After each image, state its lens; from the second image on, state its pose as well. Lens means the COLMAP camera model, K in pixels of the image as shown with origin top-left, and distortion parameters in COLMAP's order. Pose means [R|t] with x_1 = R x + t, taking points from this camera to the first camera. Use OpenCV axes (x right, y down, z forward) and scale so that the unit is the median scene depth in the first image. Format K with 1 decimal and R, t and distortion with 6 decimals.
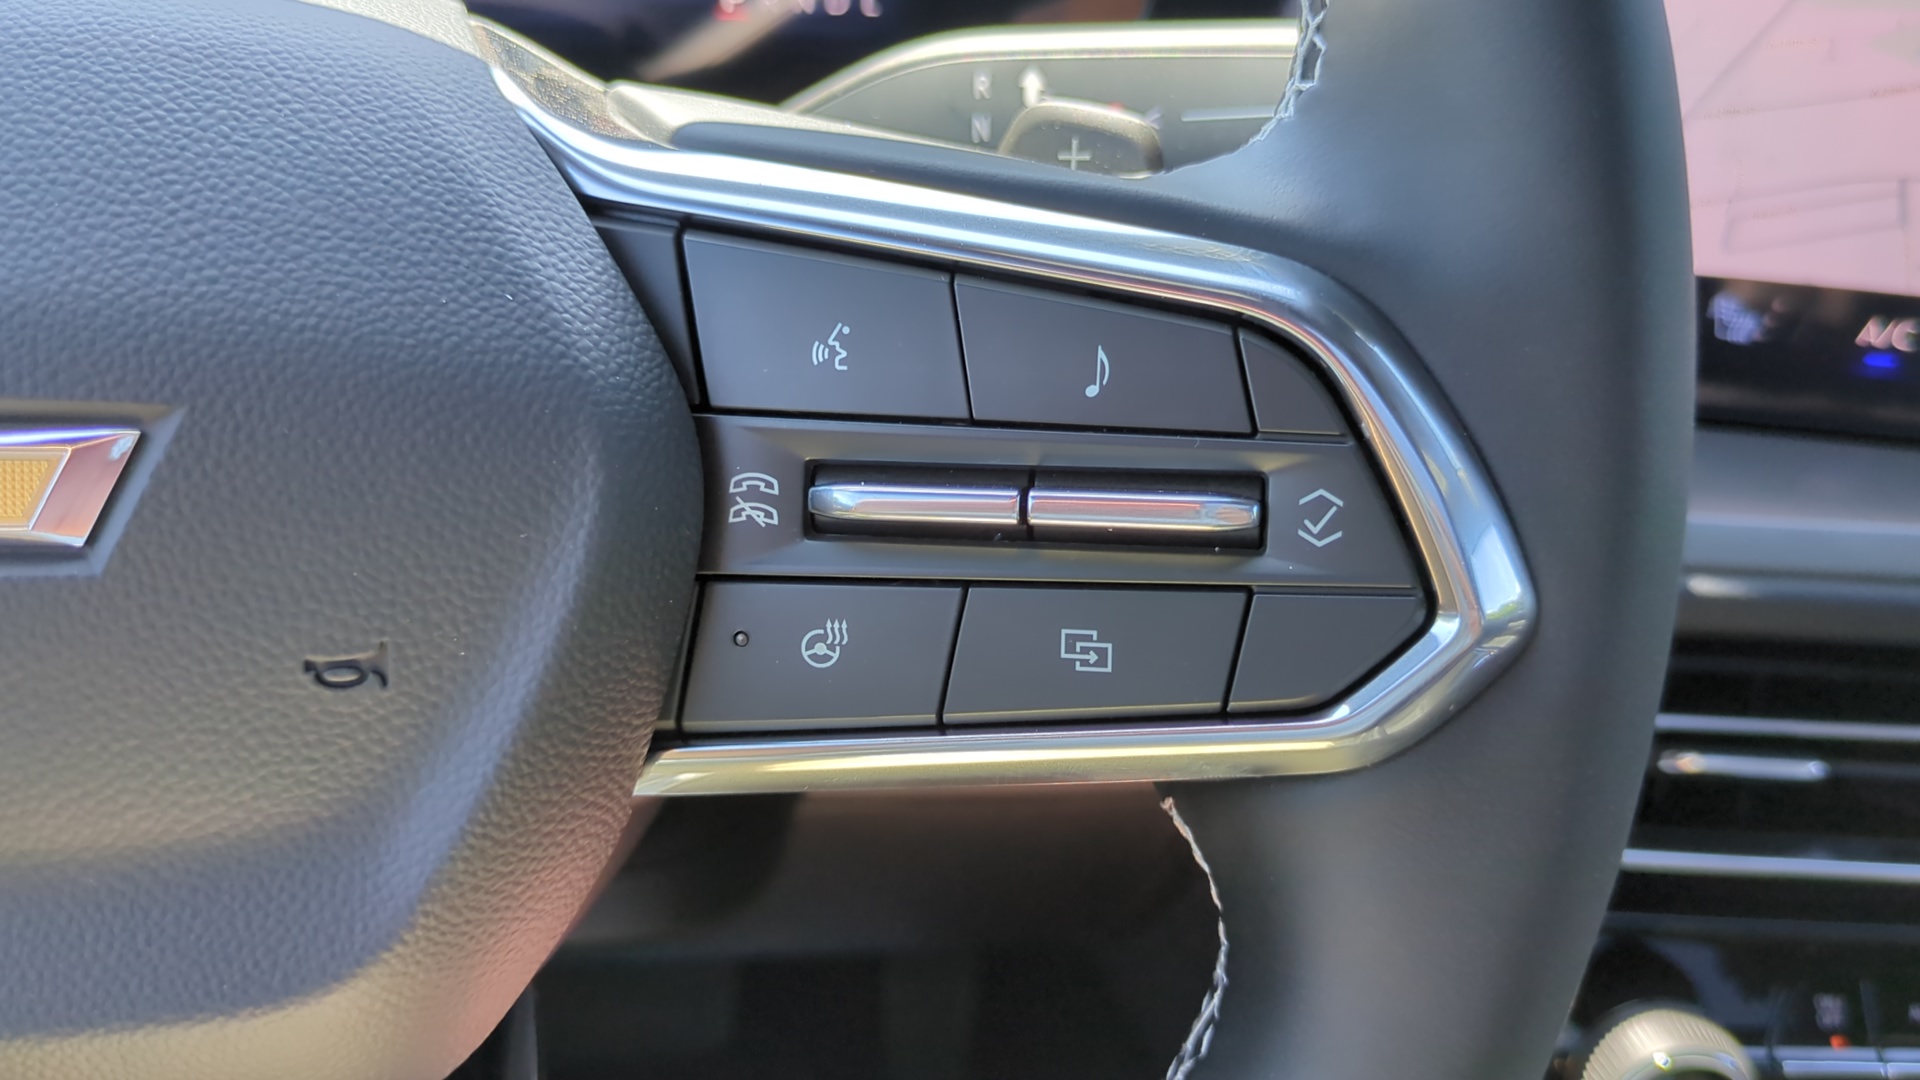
lens RADIAL K [[5549.8, 0, 960.0], [0, 5549.8, 540.0], [0, 0, 1]] dist [1.994856, 0.156720]
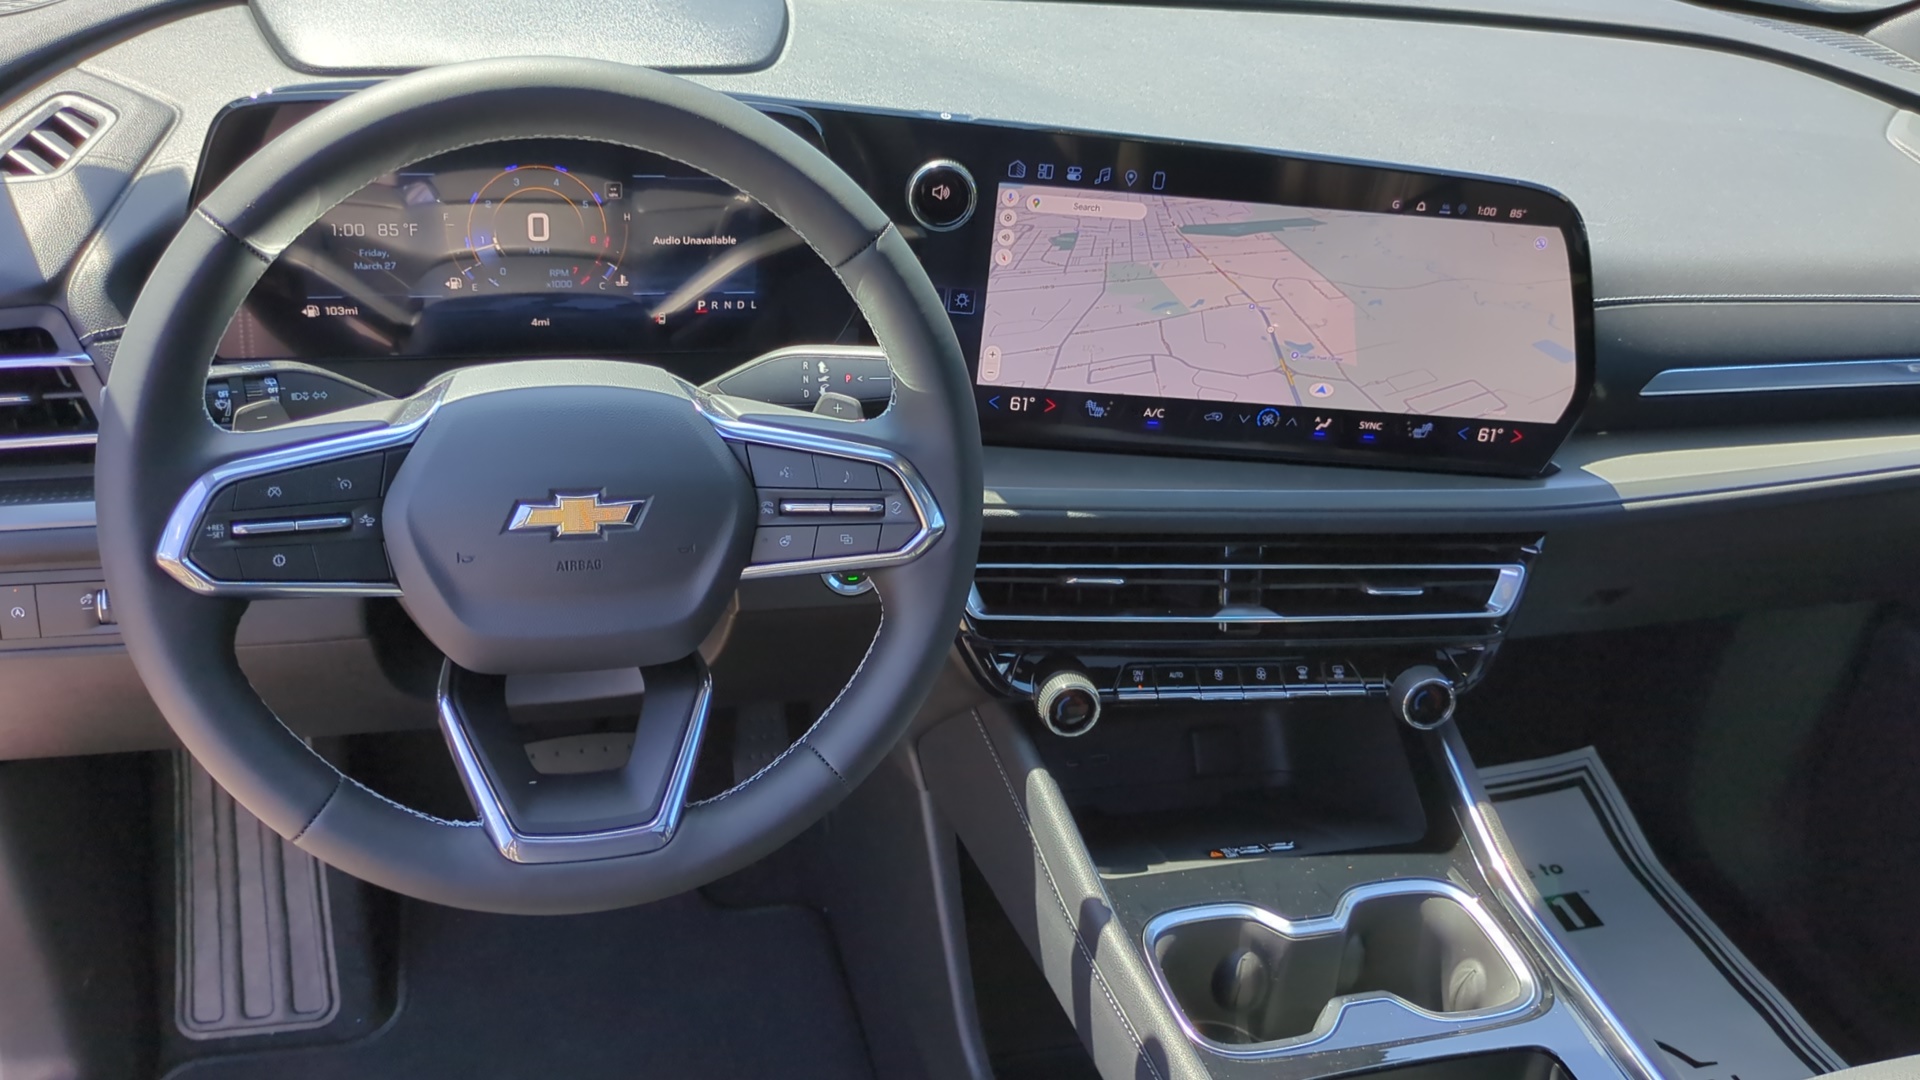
lens RADIAL K [[5549.8, 0, 960.0], [0, 5549.8, 540.0], [0, 0, 1]] dist [1.994856, 0.156720]
pose [[0.998224, -0.042779, 0.041463, -0.067583], [0.042345, 0.999039, 0.011298, -0.024593], [-0.041907, -0.009522, 0.999076, -3.289647]]
